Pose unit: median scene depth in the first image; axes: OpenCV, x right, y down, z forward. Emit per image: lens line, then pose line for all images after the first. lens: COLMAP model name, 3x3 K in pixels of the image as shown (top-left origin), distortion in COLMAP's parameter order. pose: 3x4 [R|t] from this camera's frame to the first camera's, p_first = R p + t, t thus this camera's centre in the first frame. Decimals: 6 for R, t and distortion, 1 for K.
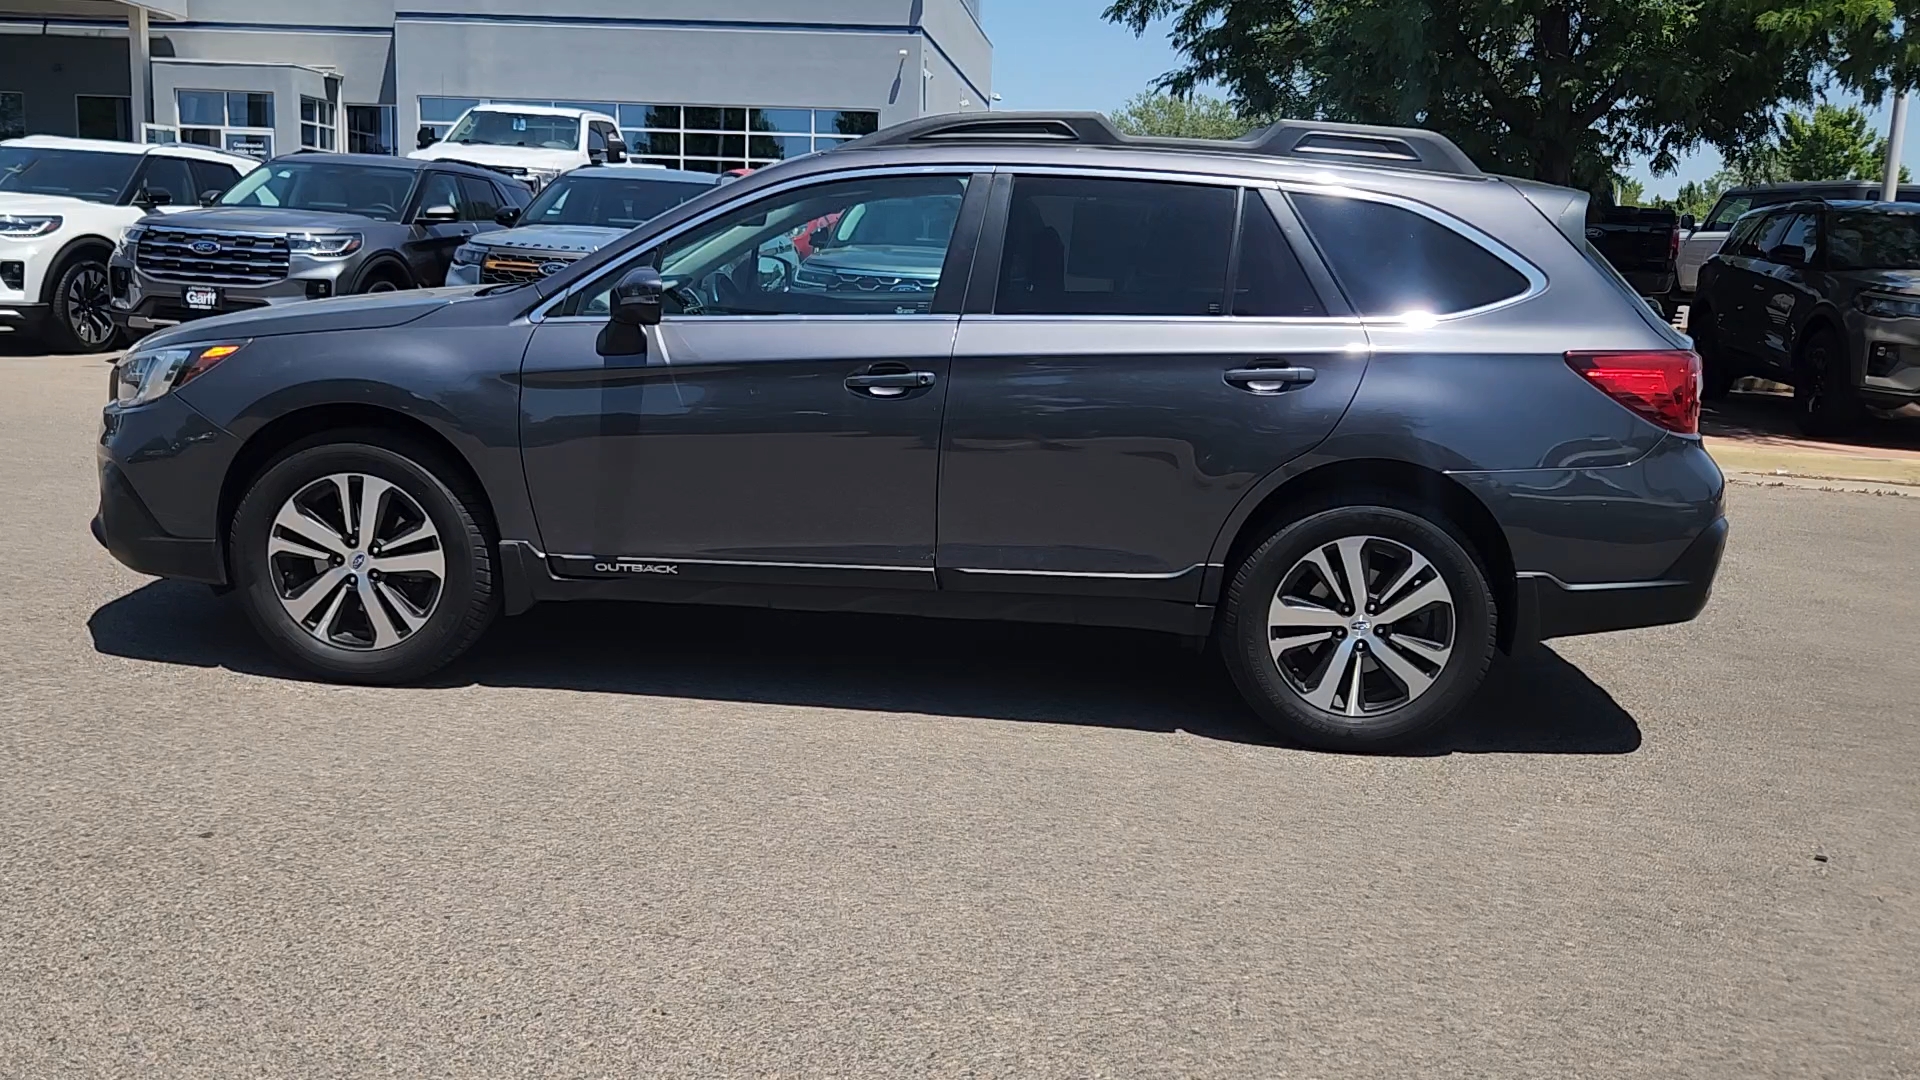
lens RADIAL K [[1628.0, 0, 958.6], [0, 1628.0, 544.9], [0, 0, 1]] dist [0.023309, 0.001681]
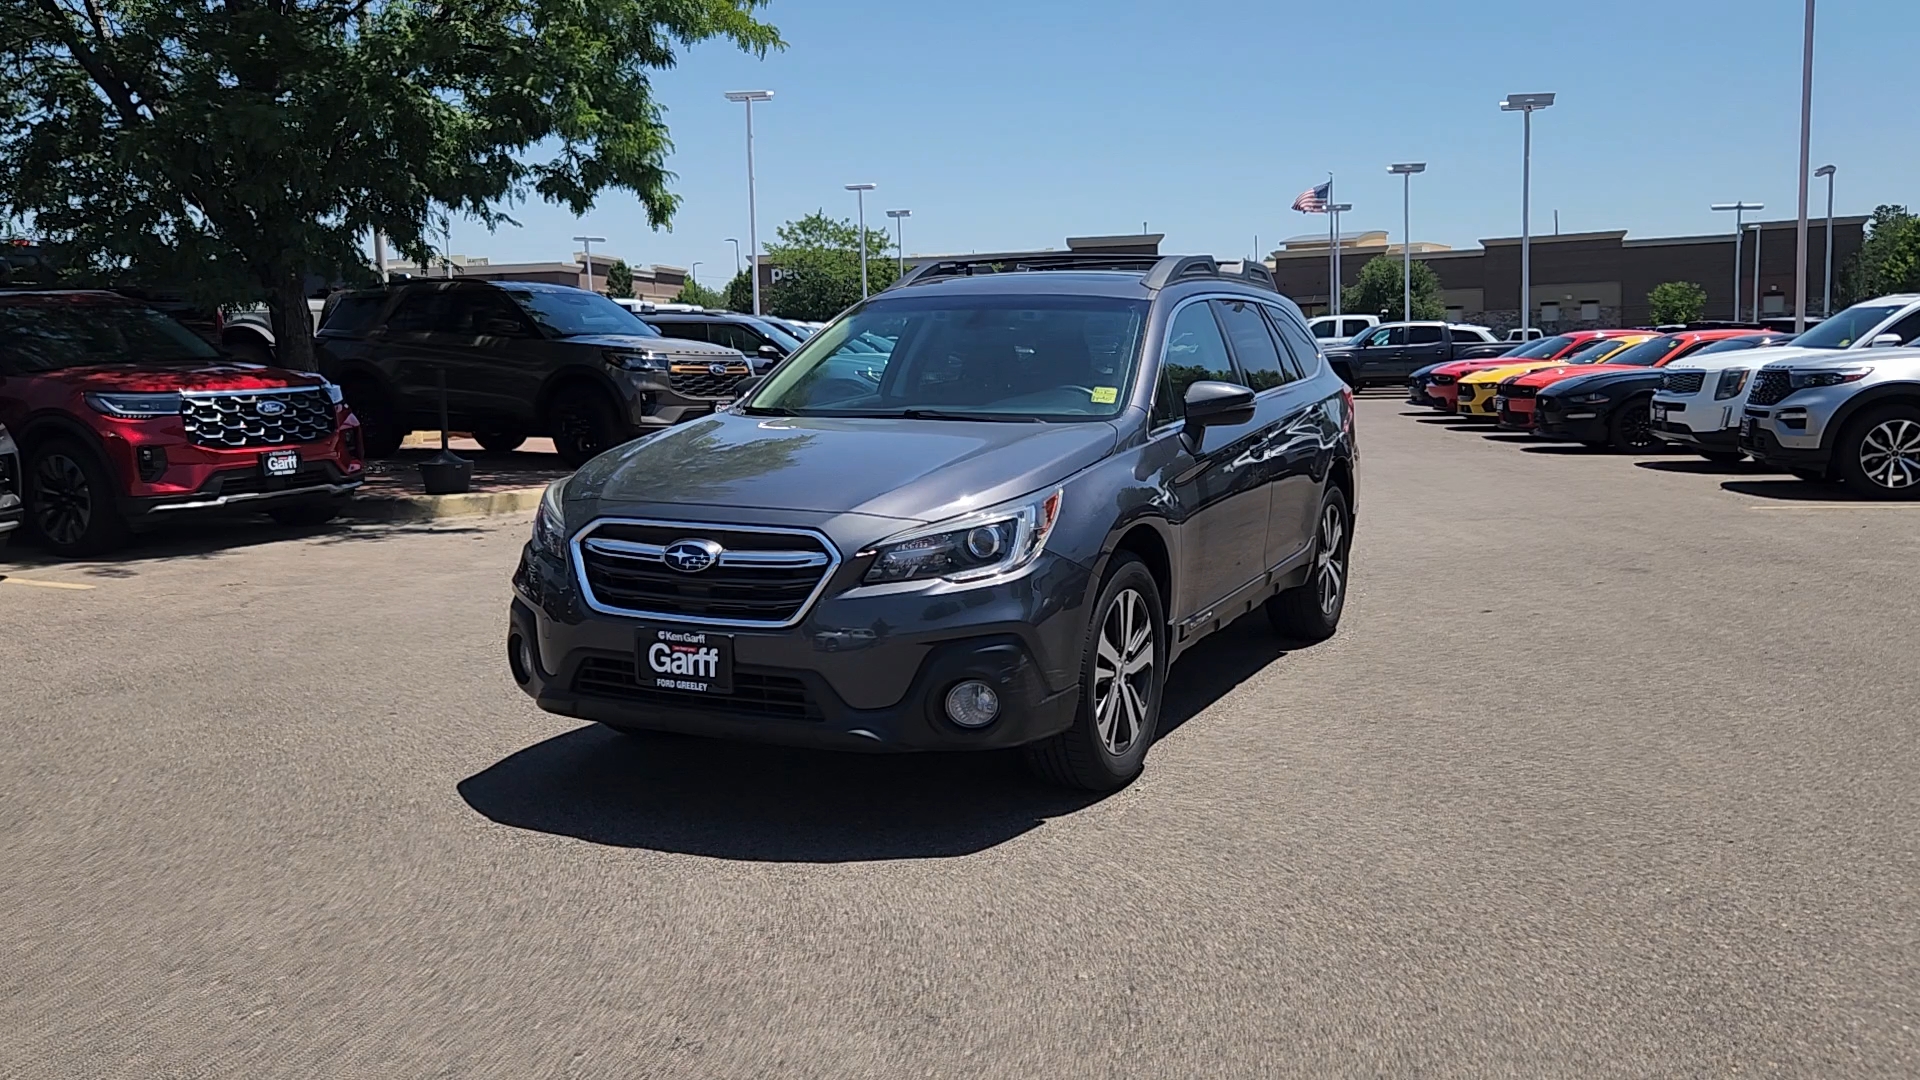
lens RADIAL K [[1628.0, 0, 960.1], [0, 1628.0, 526.3], [0, 0, 1]] dist [0.023309, 0.001681]
pose [[0.377996, -0.160457, 0.911796, -1.399626], [0.201711, 0.975480, 0.088043, -0.203687], [-0.903566, 0.150640, 0.401094, 0.653956]]
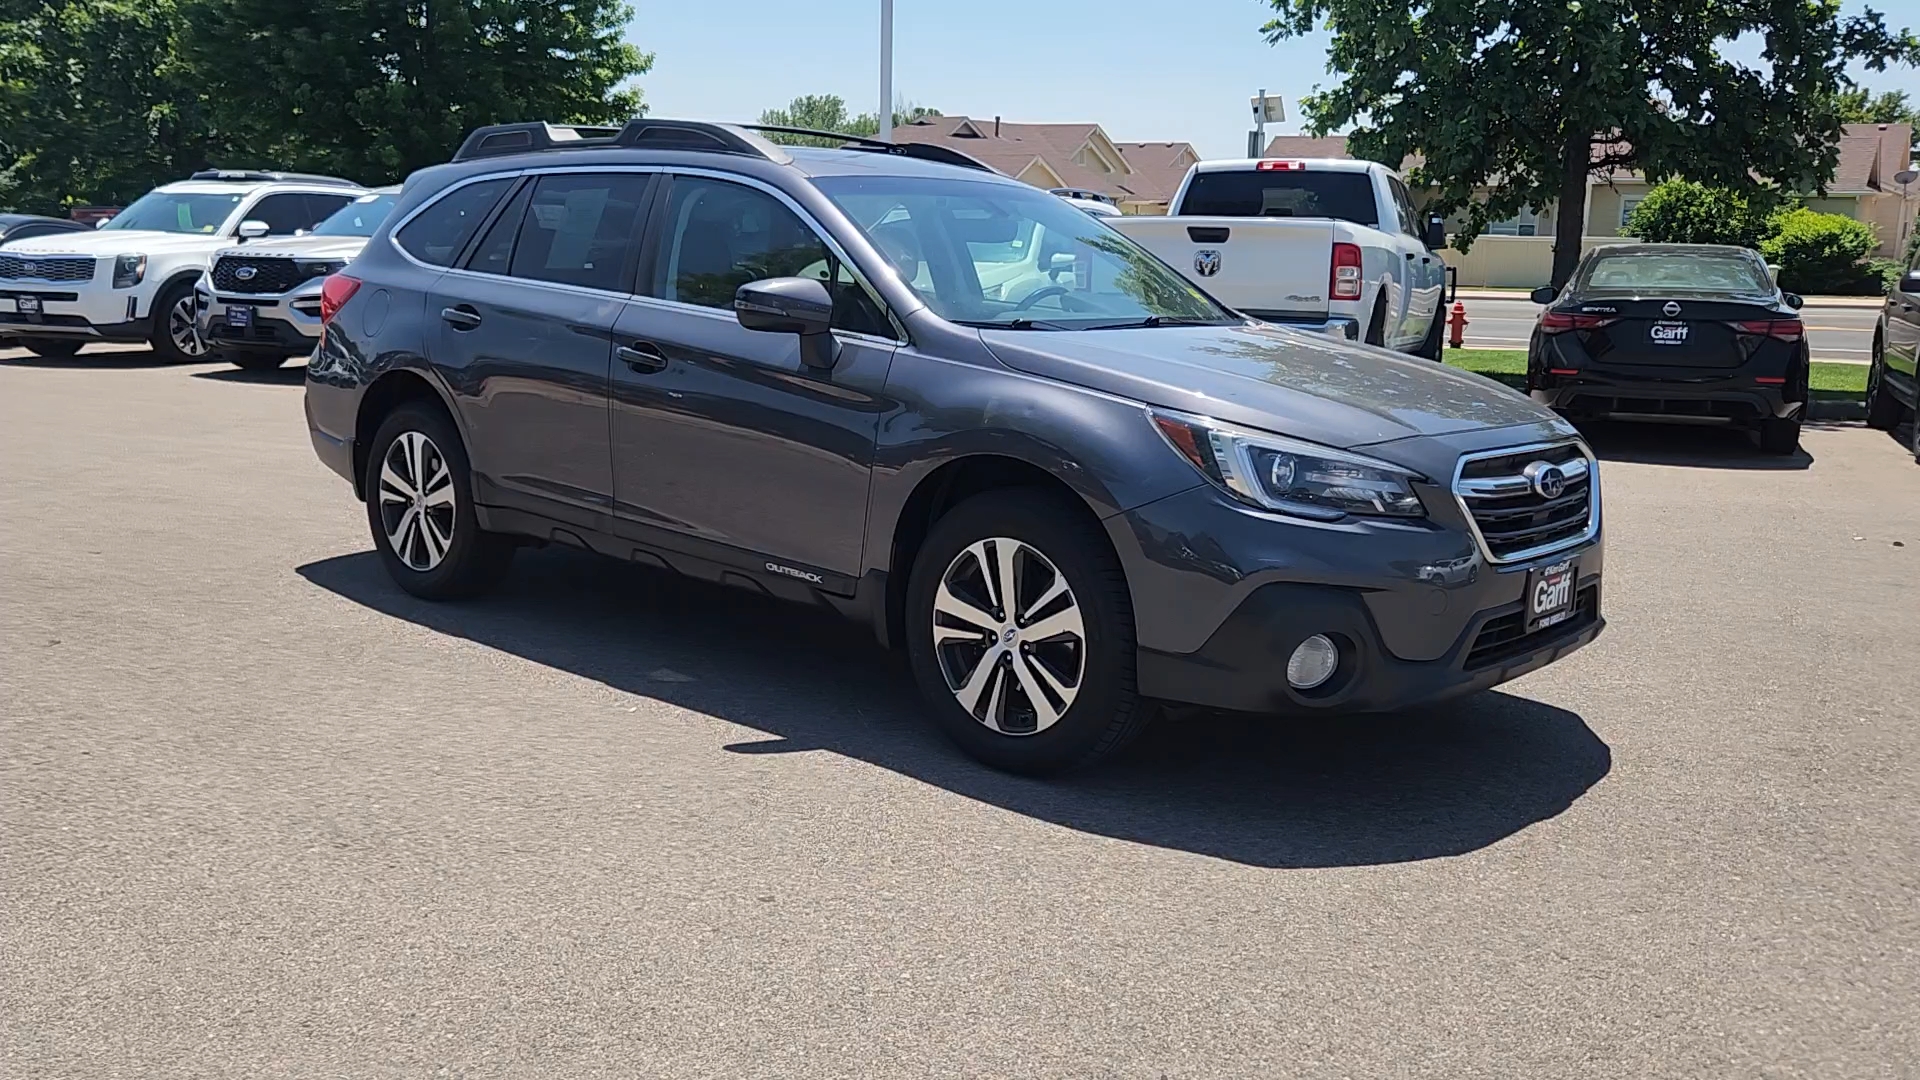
lens RADIAL K [[1628.0, 0, 960.6], [0, 1628.0, 529.6], [0, 0, 1]] dist [0.023309, 0.001681]
pose [[-0.785371, -0.178418, 0.592755, -0.856642], [0.051544, 0.935389, 0.349843, -0.439671], [-0.616875, 0.305309, -0.725432, 2.057701]]
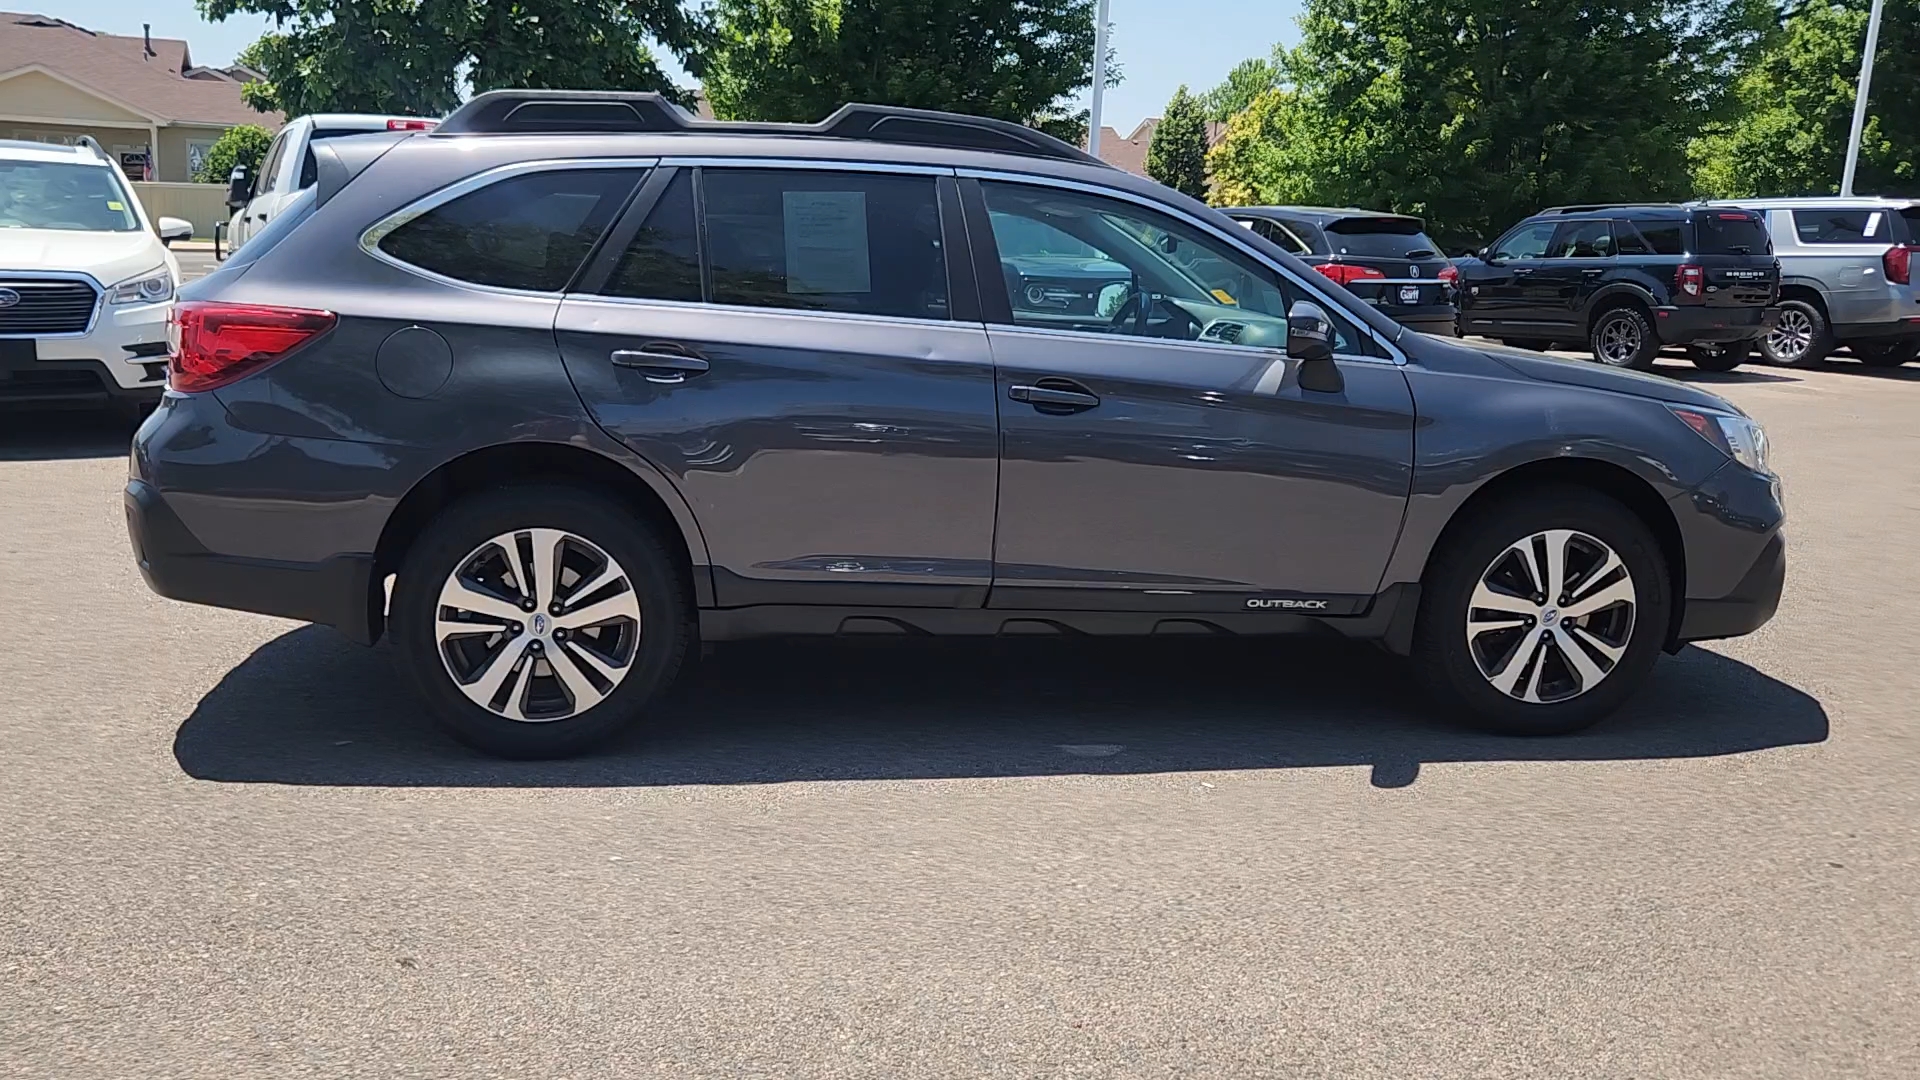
lens RADIAL K [[1628.0, 0, 953.6], [0, 1628.0, 525.7], [0, 0, 1]] dist [0.023309, 0.001681]
pose [[-0.971163, -0.041890, -0.234706, 0.254956], [-0.123813, 0.929901, 0.346344, -0.425519], [0.203745, 0.365417, -0.908272, 2.232103]]
